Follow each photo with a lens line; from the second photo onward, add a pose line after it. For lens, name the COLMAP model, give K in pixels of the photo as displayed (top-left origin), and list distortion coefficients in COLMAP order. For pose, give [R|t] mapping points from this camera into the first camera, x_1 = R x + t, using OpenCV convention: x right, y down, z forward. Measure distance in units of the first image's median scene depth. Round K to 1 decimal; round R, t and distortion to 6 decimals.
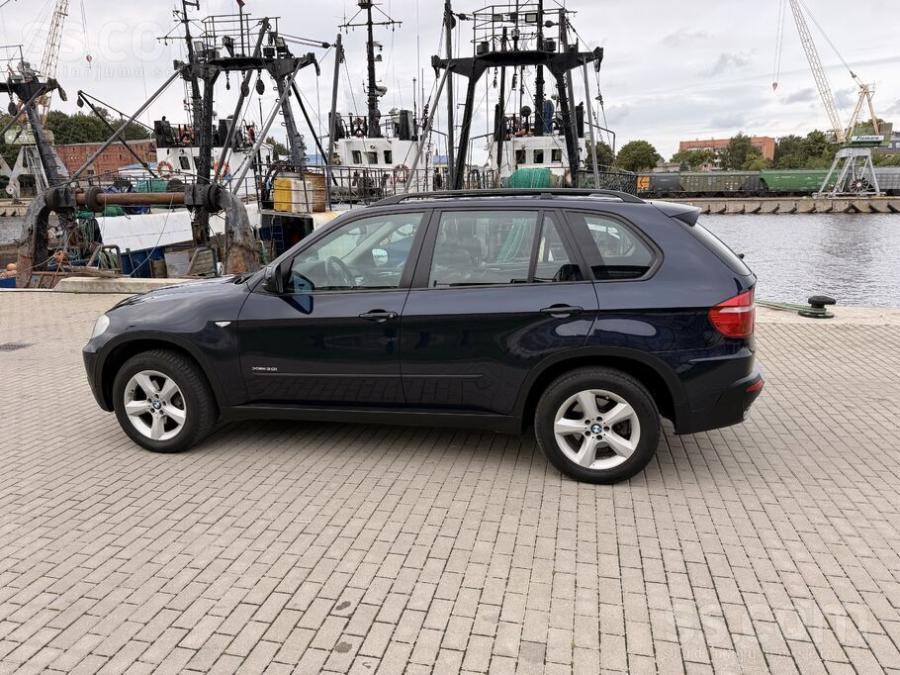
lens RADIAL K [[644.5, 0, 446.7], [0, 644.5, 303.9], [0, 0, 1]] dist [-0.004629, -0.003775]
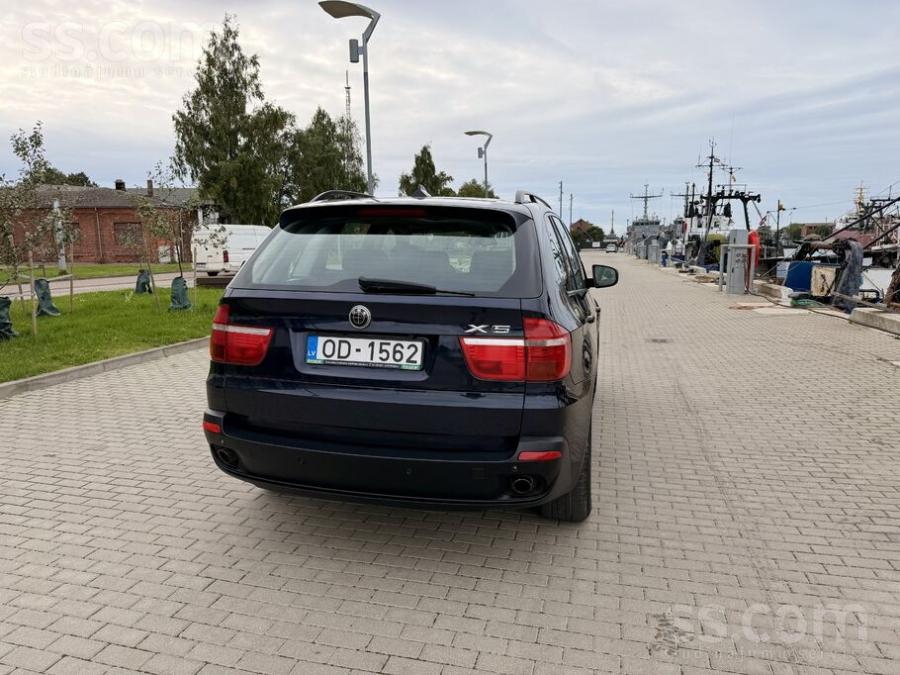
lens RADIAL K [[624.1, 0, 450.4], [0, 624.1, 341.9], [0, 0, 1]] dist [0.053011, -0.072250]
pose [[-0.033354, 0.157714, -0.986921, 1.199250], [-0.161189, 0.973695, 0.161048, -0.144927], [0.986360, 0.164453, -0.007055, 1.266762]]
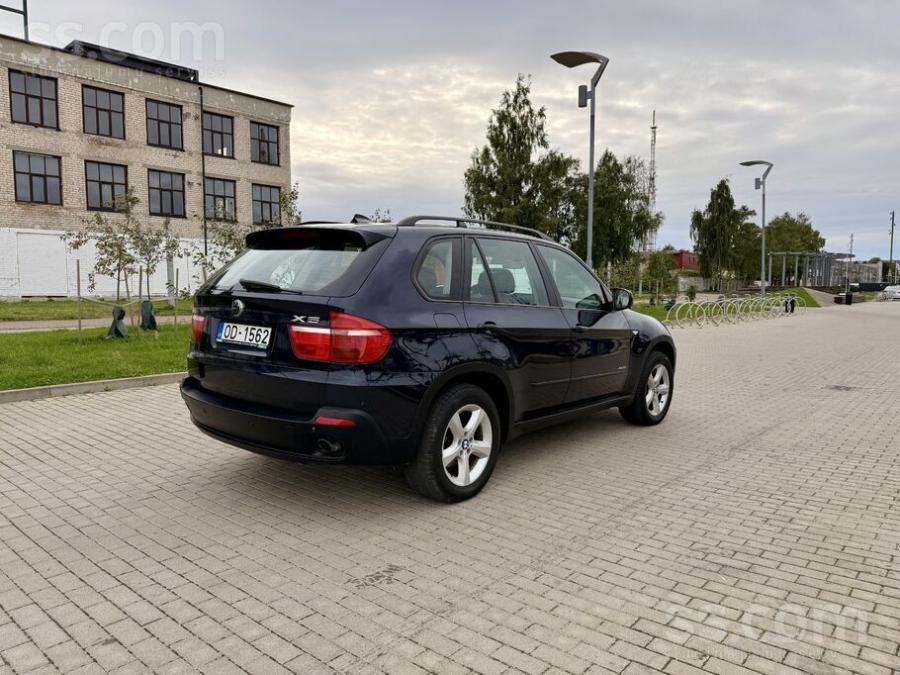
lens RADIAL K [[624.1, 0, 450.4], [0, 624.1, 341.9], [0, 0, 1]] dist [0.053011, -0.072250]
pose [[-0.466878, 0.082527, -0.880462, 1.211623], [-0.150004, 0.973817, 0.170820, -0.205380], [0.871506, 0.211825, -0.442275, 1.863214]]
